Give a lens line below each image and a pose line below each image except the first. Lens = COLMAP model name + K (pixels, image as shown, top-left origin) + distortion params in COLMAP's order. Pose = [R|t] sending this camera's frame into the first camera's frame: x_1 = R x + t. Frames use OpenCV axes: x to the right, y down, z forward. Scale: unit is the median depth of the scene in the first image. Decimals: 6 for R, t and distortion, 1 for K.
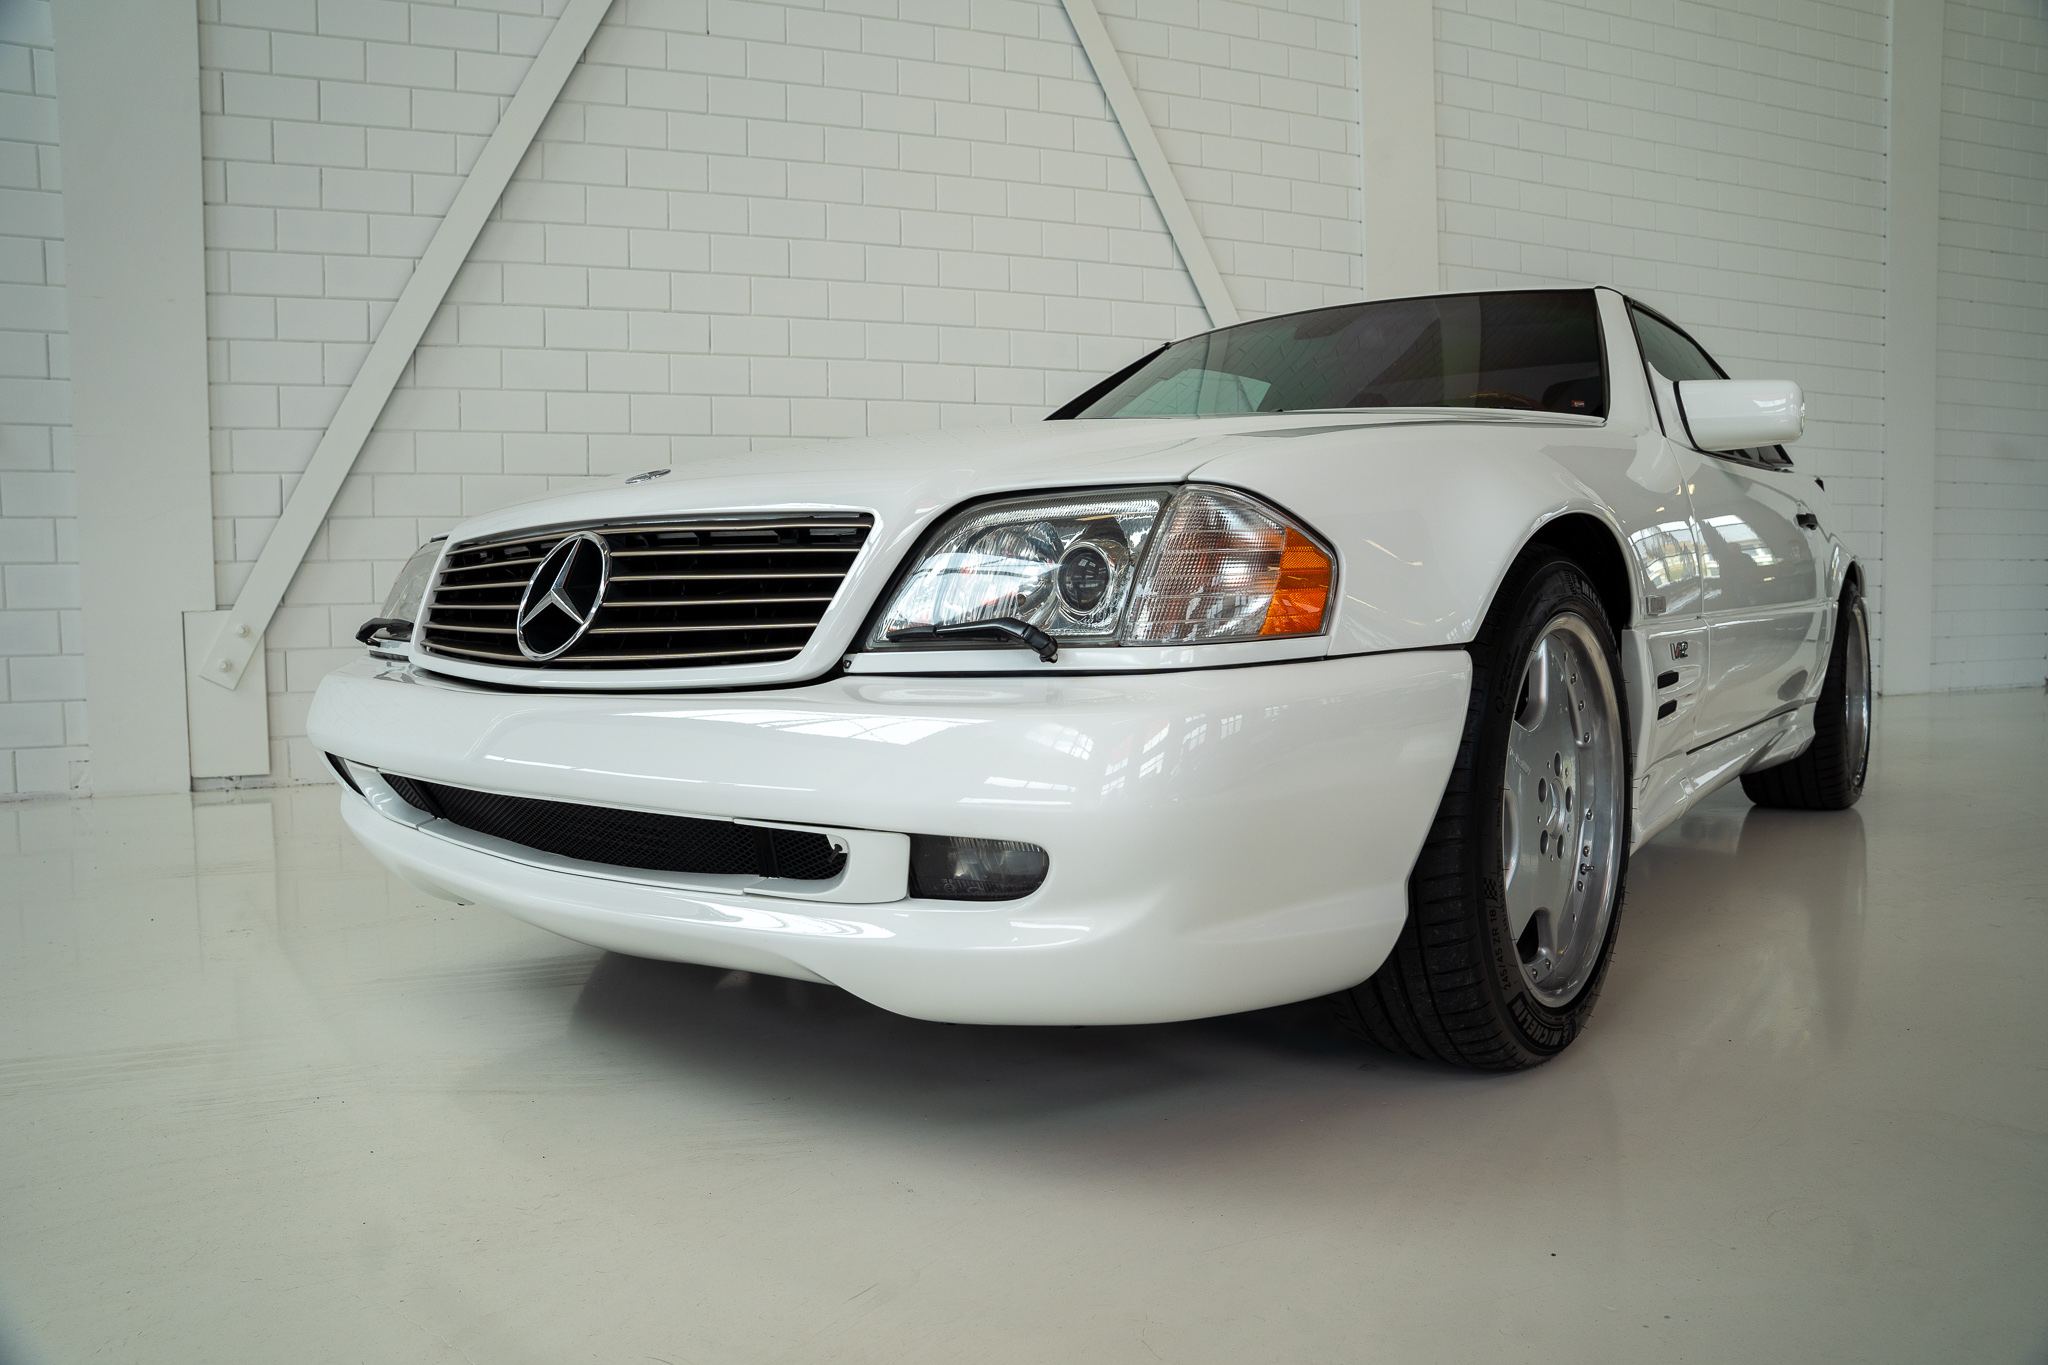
lens RADIAL K [[1420.6, 0, 1024.0], [0, 1420.6, 682.5], [0, 0, 1]] dist [-0.160441, 0.116546]
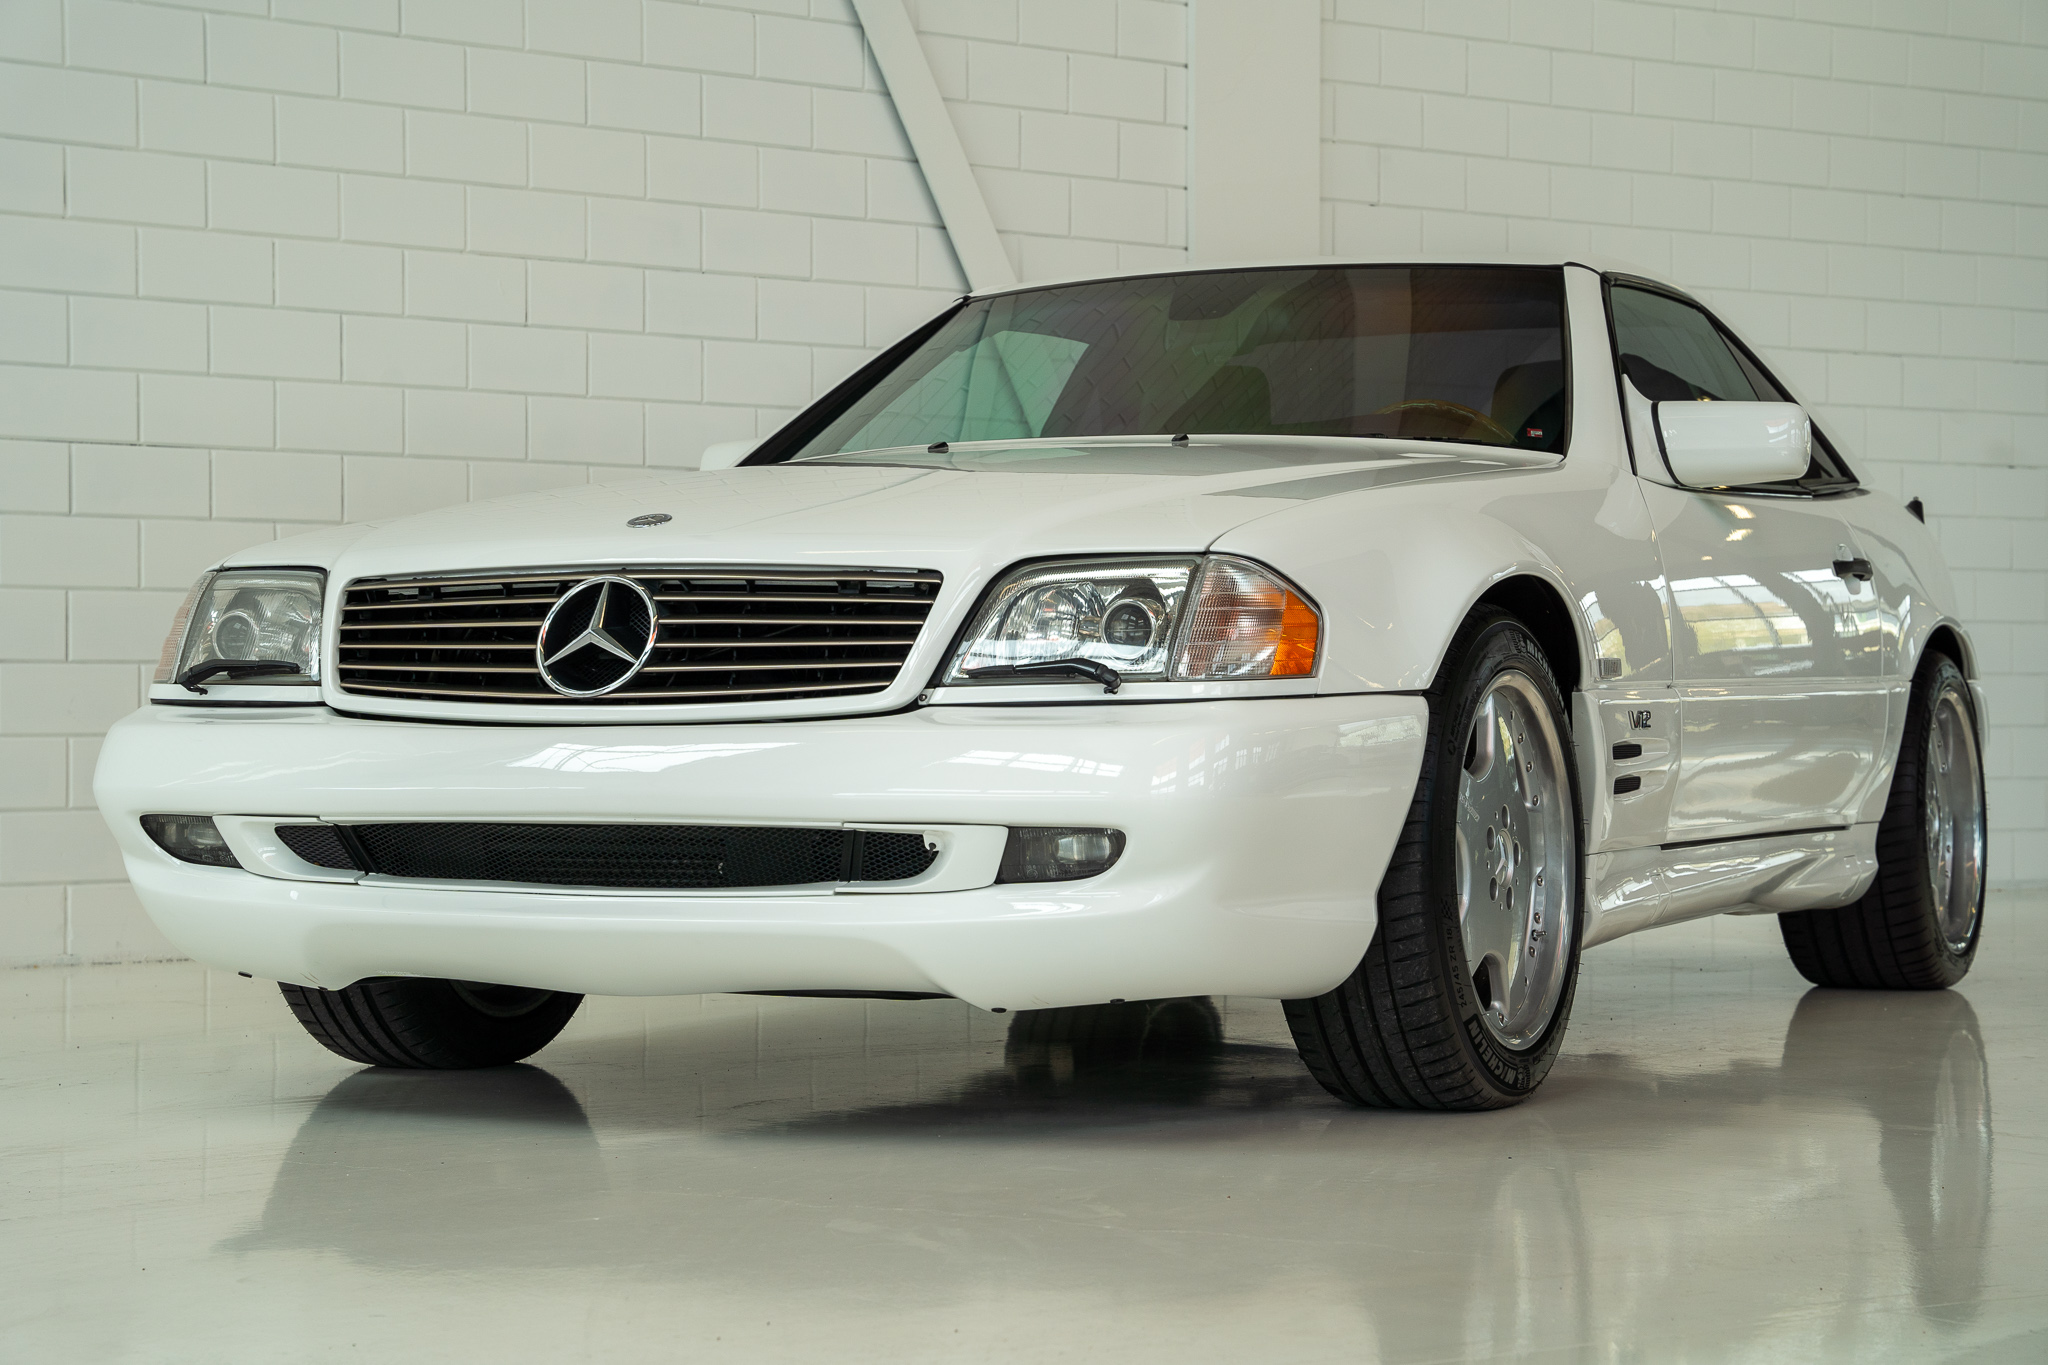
lens RADIAL K [[3924.1, 0, 1018.8], [0, 3924.1, 690.1], [0, 0, 1]] dist [0.324832, 0.405195]
pose [[0.972657, 0.014104, 0.231817, -0.629890], [0.001236, 0.997826, -0.065898, 0.153497], [-0.232242, 0.064383, 0.970525, -1.716404]]
